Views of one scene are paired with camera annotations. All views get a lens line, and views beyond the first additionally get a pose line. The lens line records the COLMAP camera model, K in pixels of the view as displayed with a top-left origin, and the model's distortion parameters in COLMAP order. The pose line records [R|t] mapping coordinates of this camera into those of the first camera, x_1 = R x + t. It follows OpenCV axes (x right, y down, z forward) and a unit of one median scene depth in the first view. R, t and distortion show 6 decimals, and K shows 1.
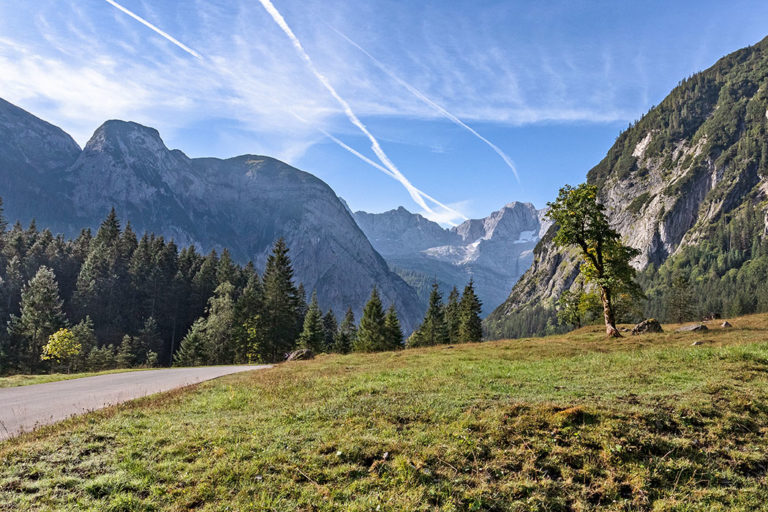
lens RADIAL K [[906.0, 0, 384.0], [0, 906.0, 256.0], [0, 0, 1]] dist [0.007404, 0.045564]
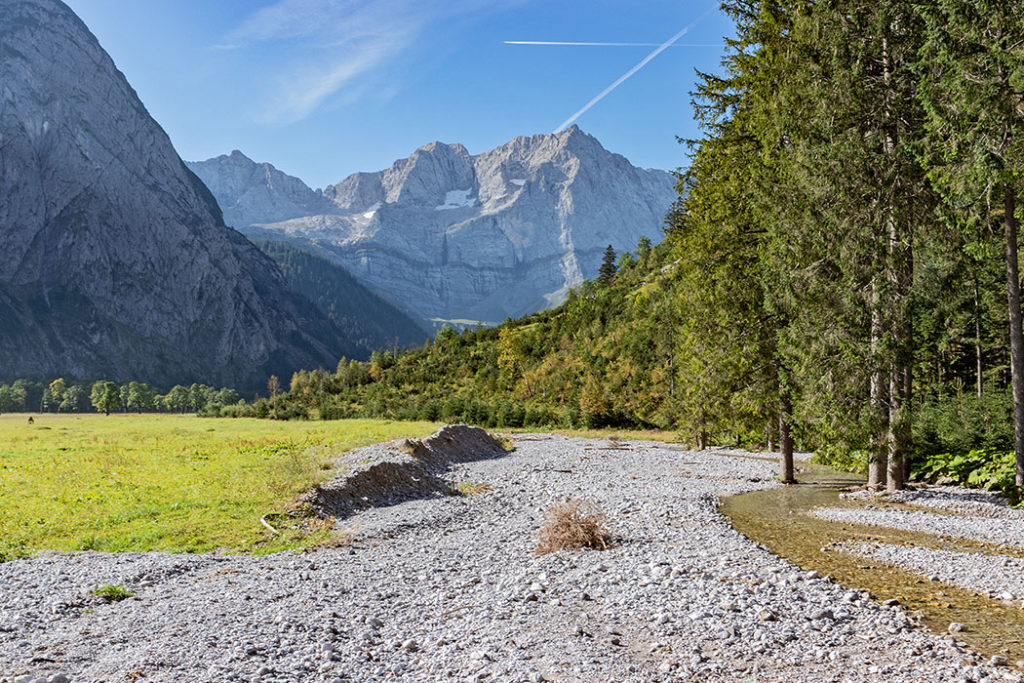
lens RADIAL K [[1208.0, 0, 512.0], [0, 1208.0, 341.5], [0, 0, 1]] dist [0.007404, 0.045564]
pose [[0.969540, -0.024092, 0.243746, -0.001811], [0.011082, 0.998447, 0.054605, 0.030020], [-0.244683, -0.050241, 0.968301, 0.234741]]
